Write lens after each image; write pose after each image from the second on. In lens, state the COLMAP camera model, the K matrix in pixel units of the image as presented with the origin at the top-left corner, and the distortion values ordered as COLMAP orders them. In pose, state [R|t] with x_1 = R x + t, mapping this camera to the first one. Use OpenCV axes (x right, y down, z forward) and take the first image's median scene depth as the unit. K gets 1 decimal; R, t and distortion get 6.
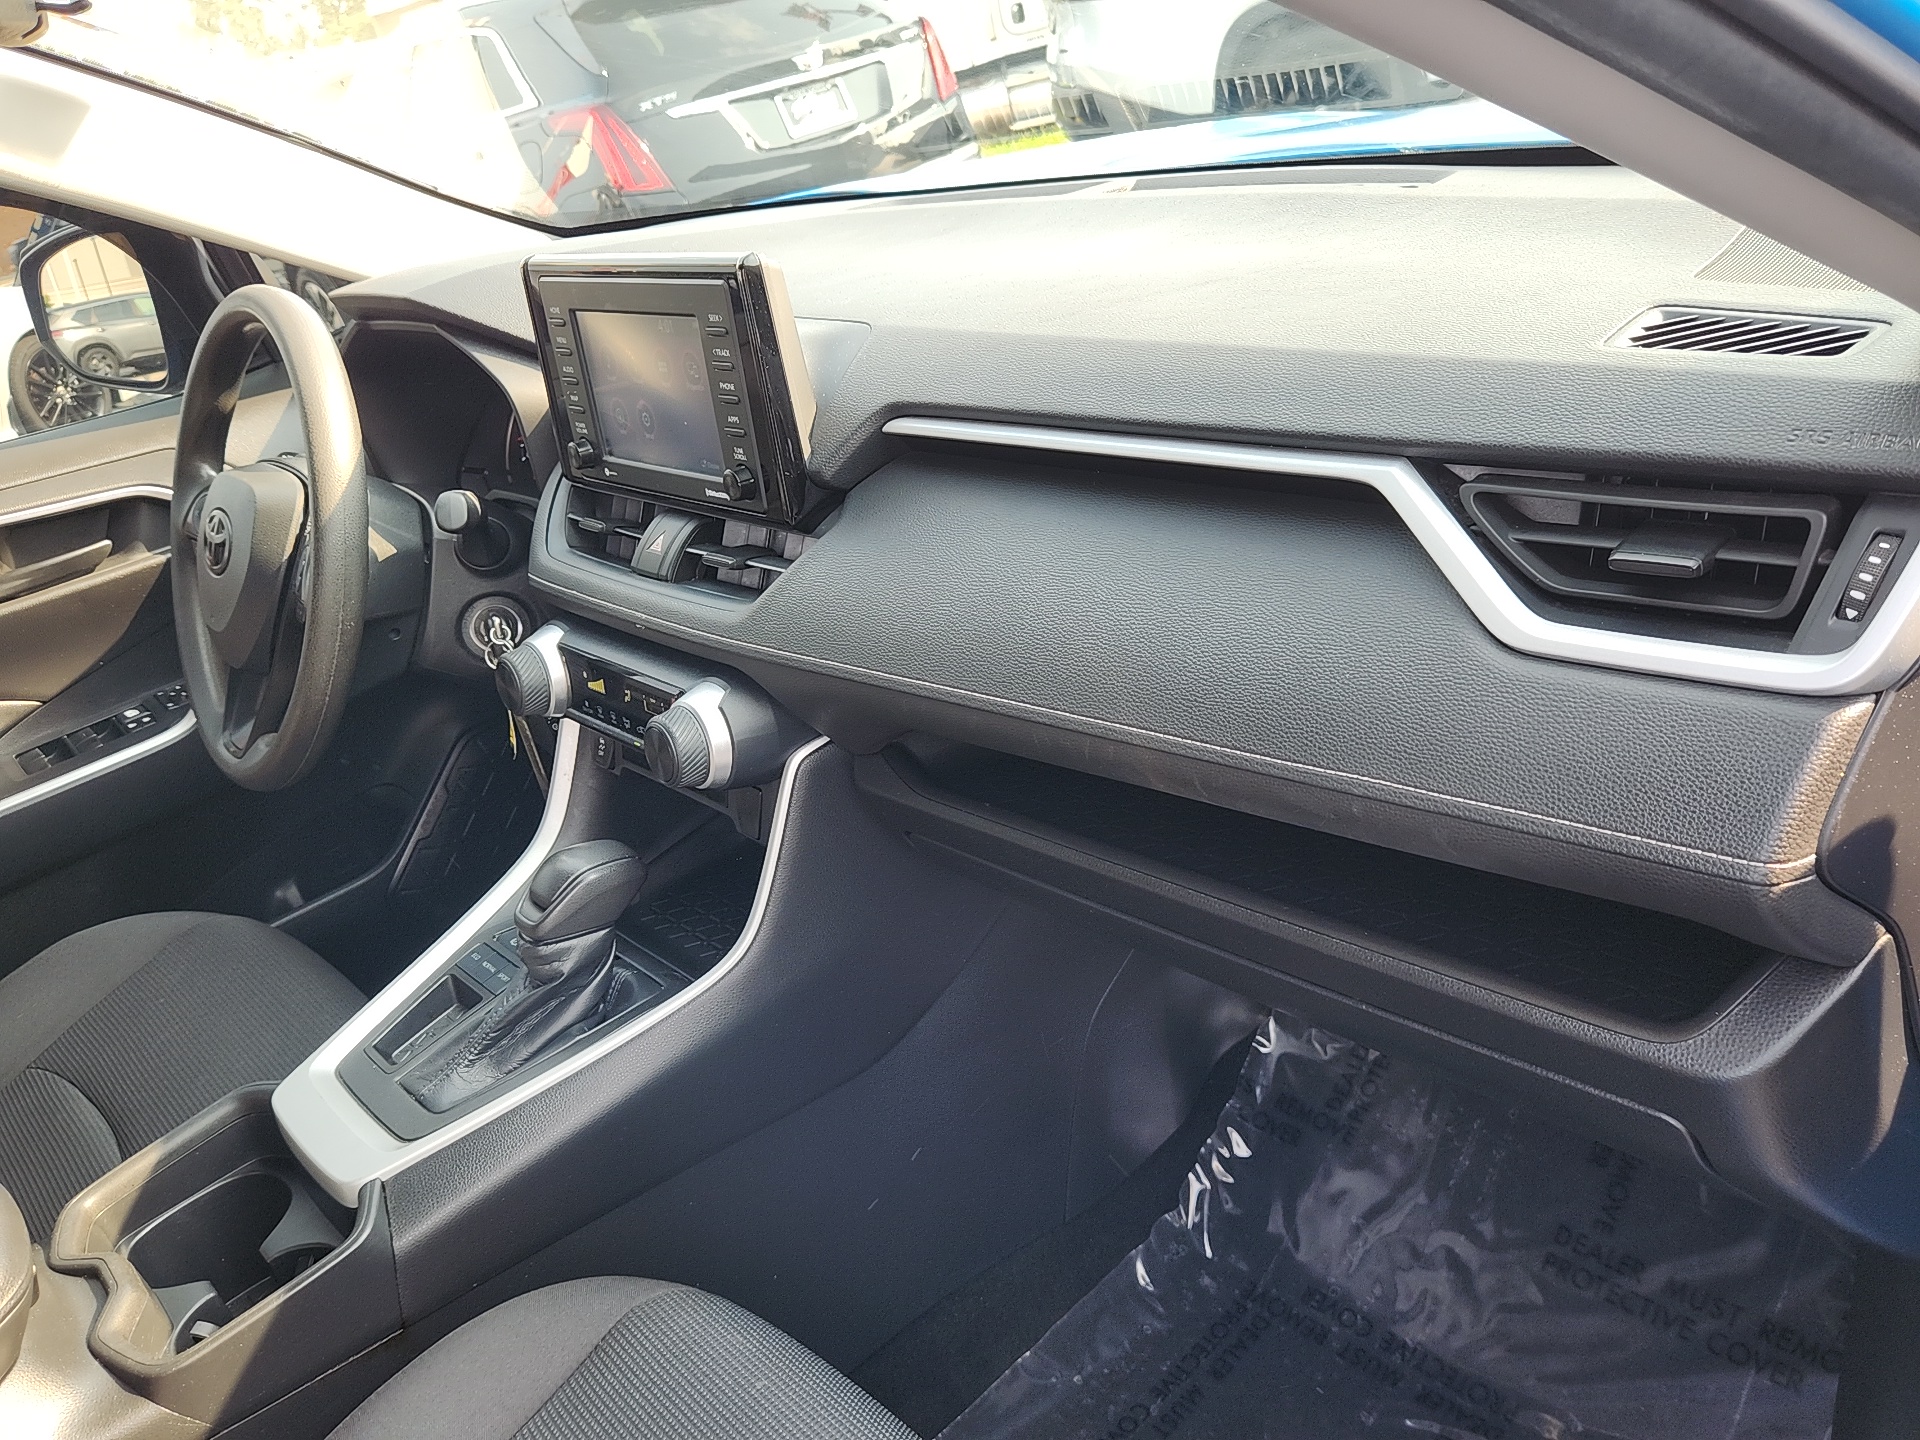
lens RADIAL K [[1522.3, 0, 987.7], [0, 1522.3, 728.1], [0, 0, 1]] dist [0.016750, -0.010153]
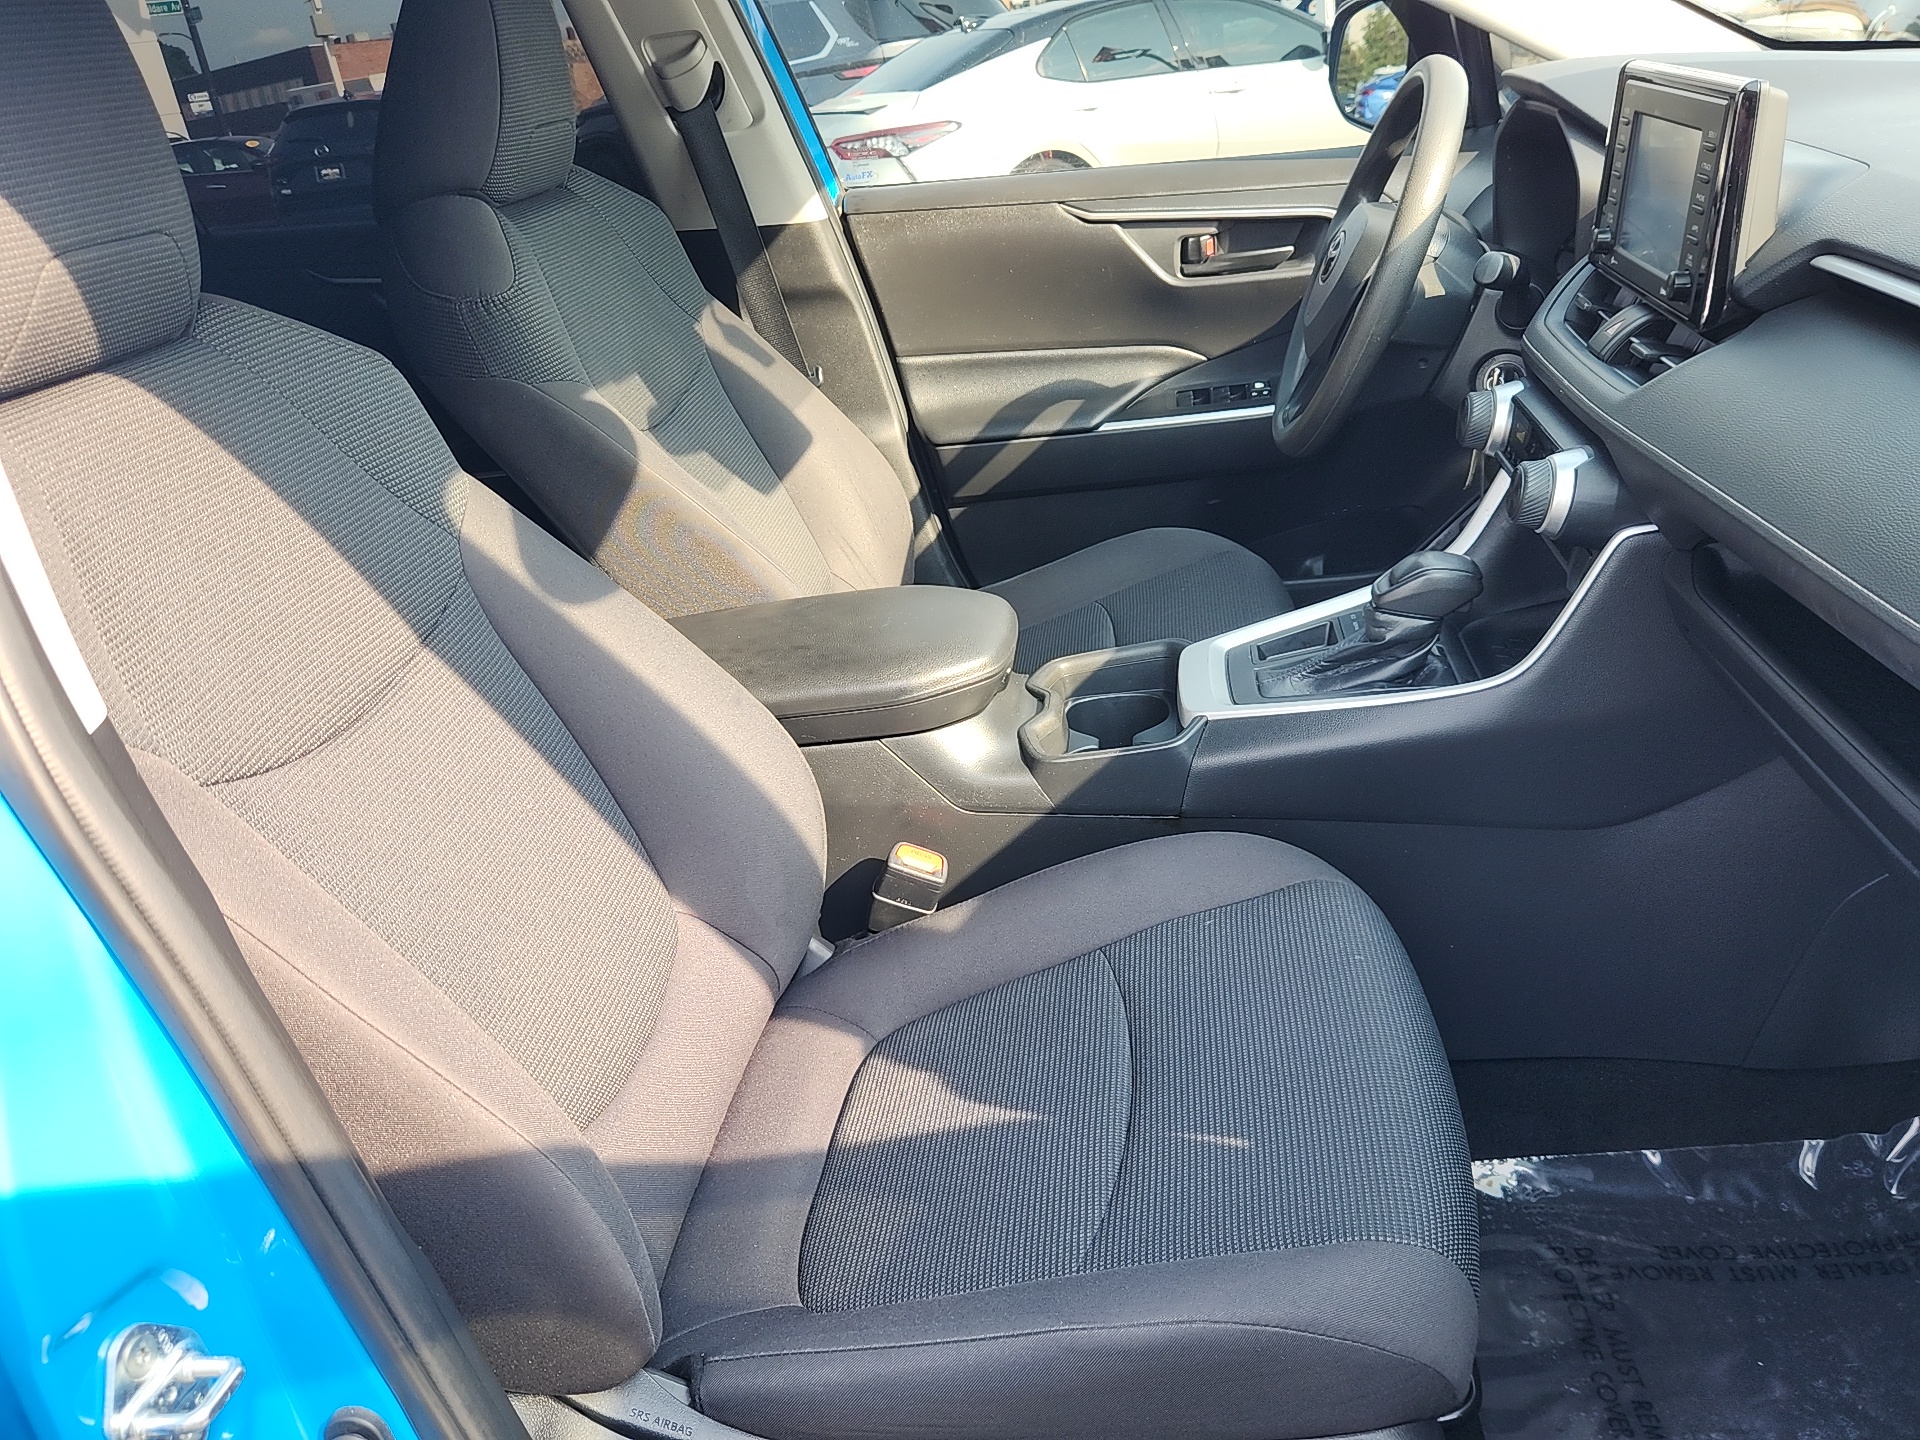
lens RADIAL K [[1522.3, 0, 987.7], [0, 1522.3, 728.1], [0, 0, 1]] dist [0.016750, -0.010153]
pose [[0.678839, 0.399992, -0.615779, 0.304740], [-0.320171, 0.915929, 0.242002, 0.027509], [0.660809, 0.032874, 0.749834, -0.168068]]
